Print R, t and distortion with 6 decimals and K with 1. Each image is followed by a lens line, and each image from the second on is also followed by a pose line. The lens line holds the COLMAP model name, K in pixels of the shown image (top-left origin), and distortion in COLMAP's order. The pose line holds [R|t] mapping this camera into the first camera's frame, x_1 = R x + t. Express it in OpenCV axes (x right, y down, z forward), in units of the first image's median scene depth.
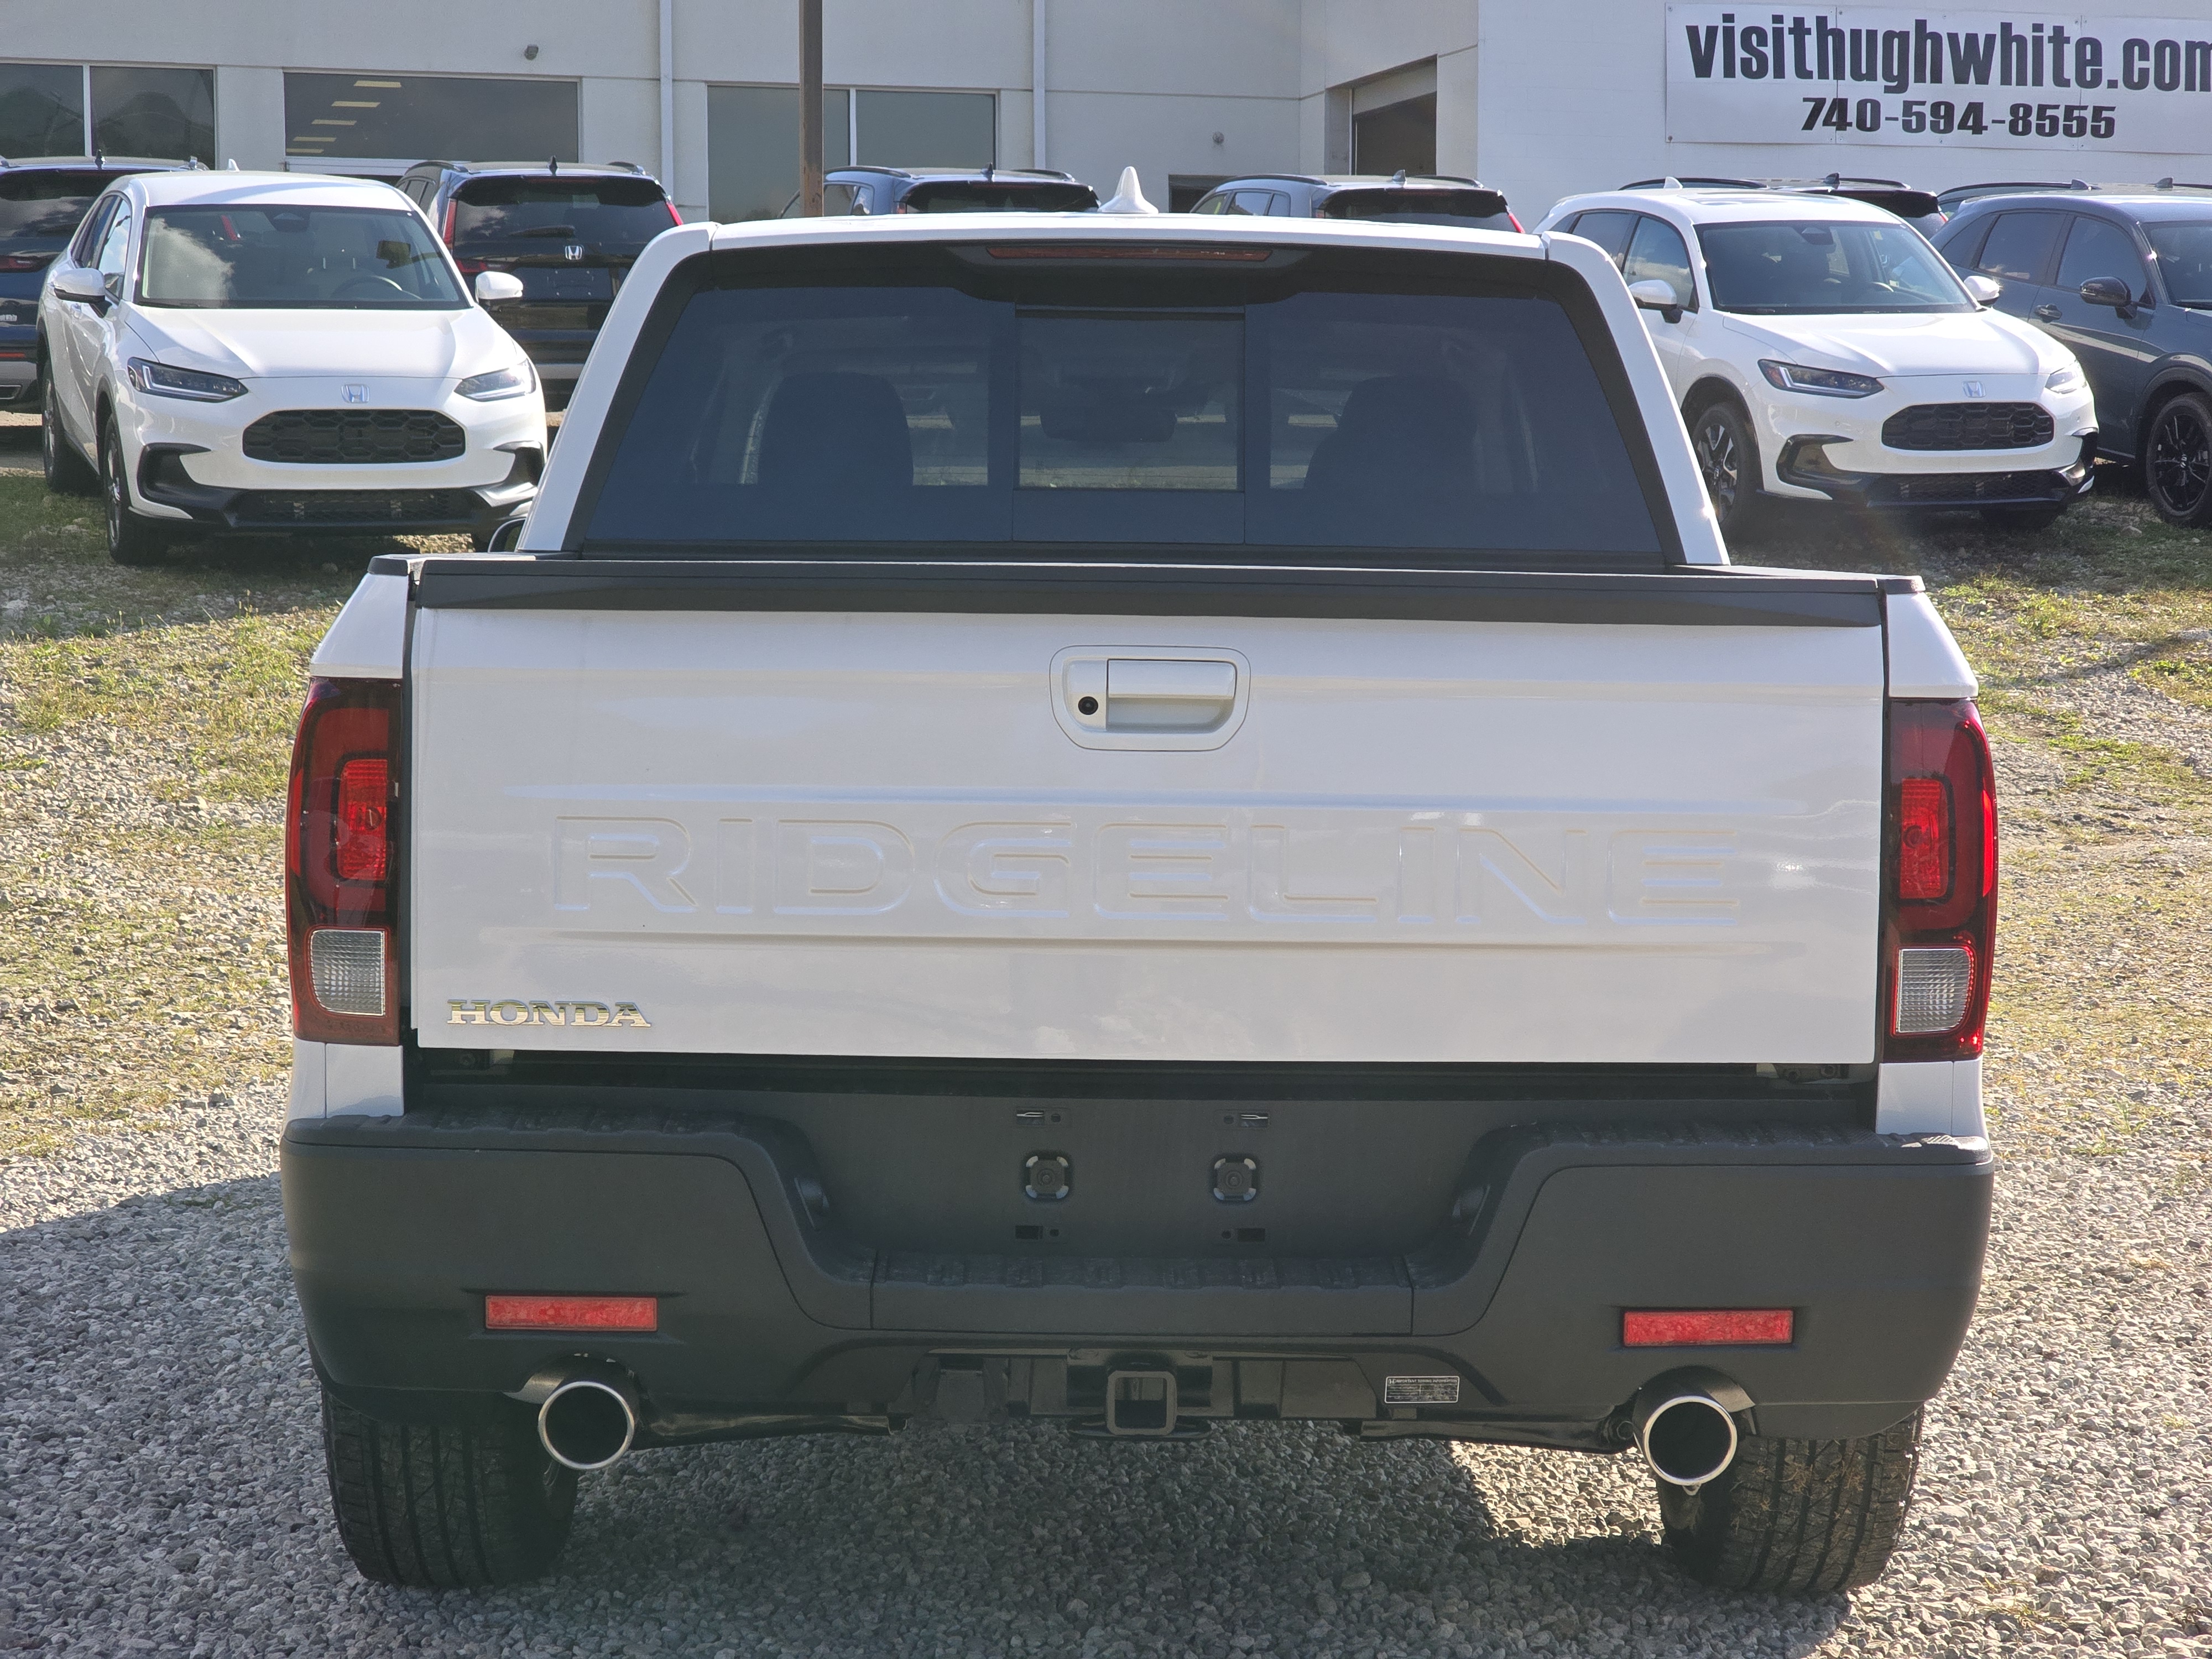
lens RADIAL K [[4059.6, 0, 1106.0], [0, 4059.6, 829.5], [0, 0, 1]] dist [-0.076700, 0.052443]
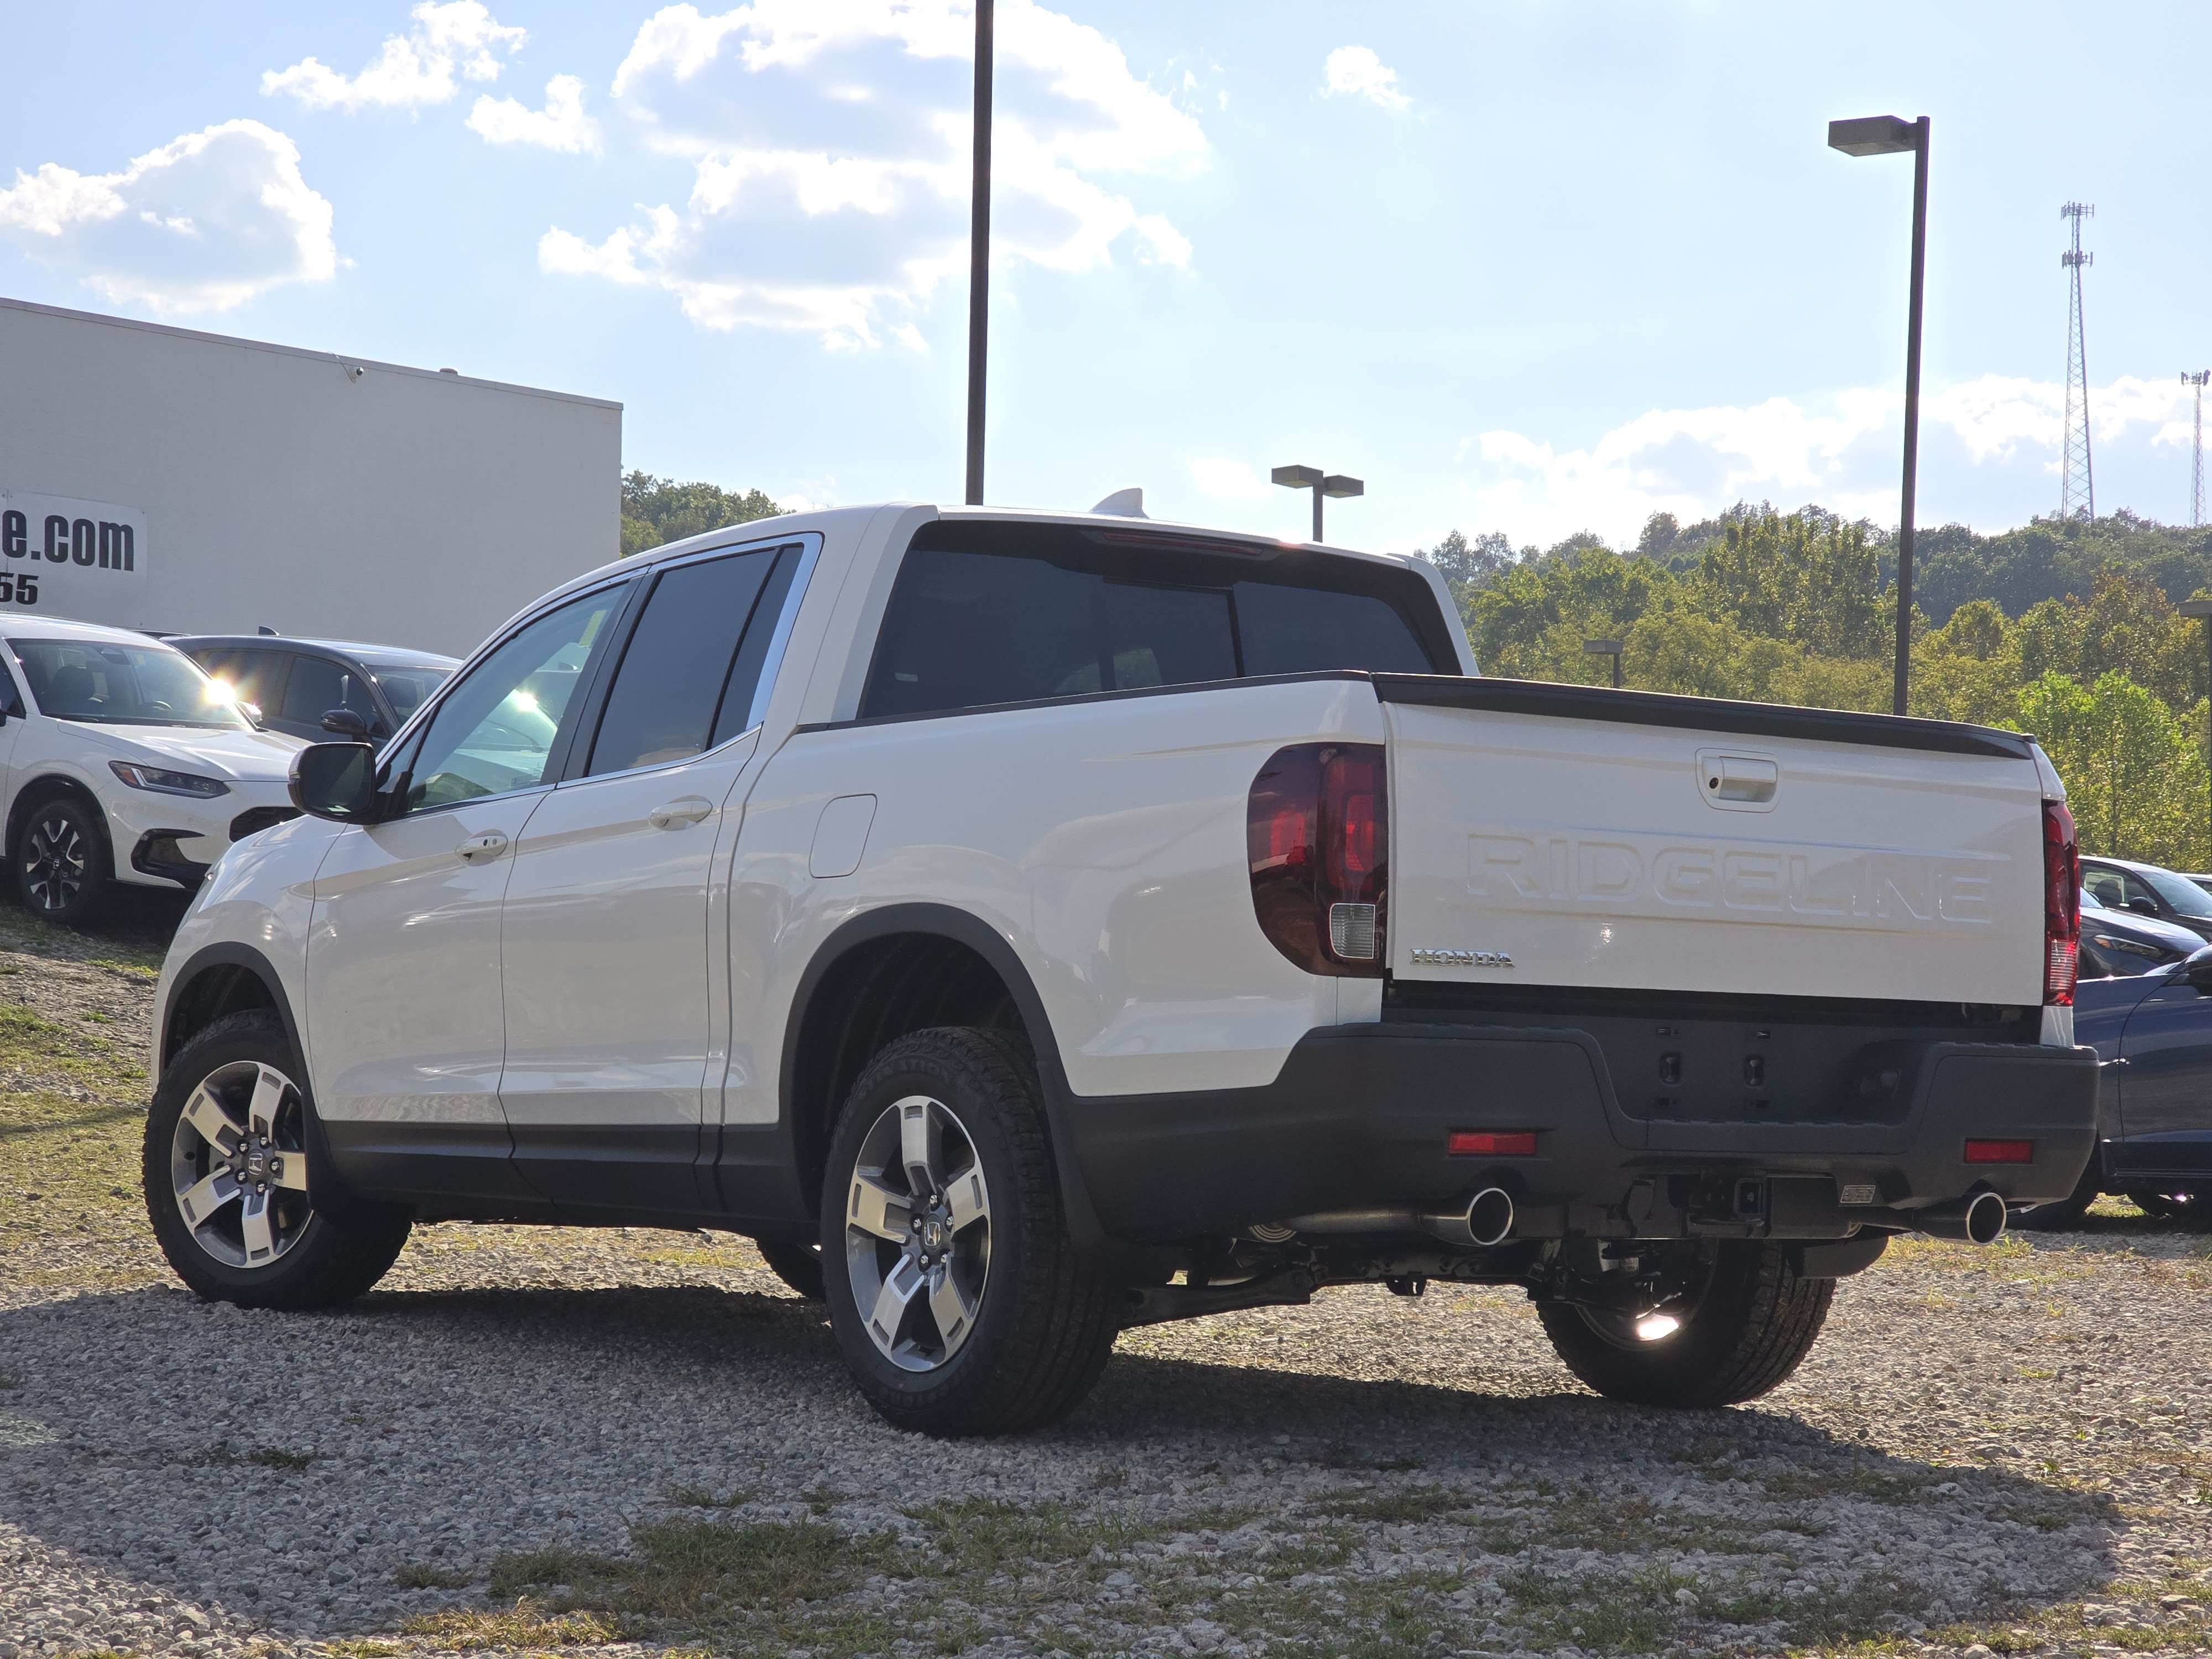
lens RADIAL K [[4059.6, 0, 1106.0], [0, 4059.6, 829.5], [0, 0, 1]] dist [-0.076700, 0.052443]
pose [[0.812838, 0.046666, 0.580618, -0.254452], [0.026586, 0.992775, -0.117012, 0.038390], [-0.581883, 0.110548, 0.805724, -0.044932]]
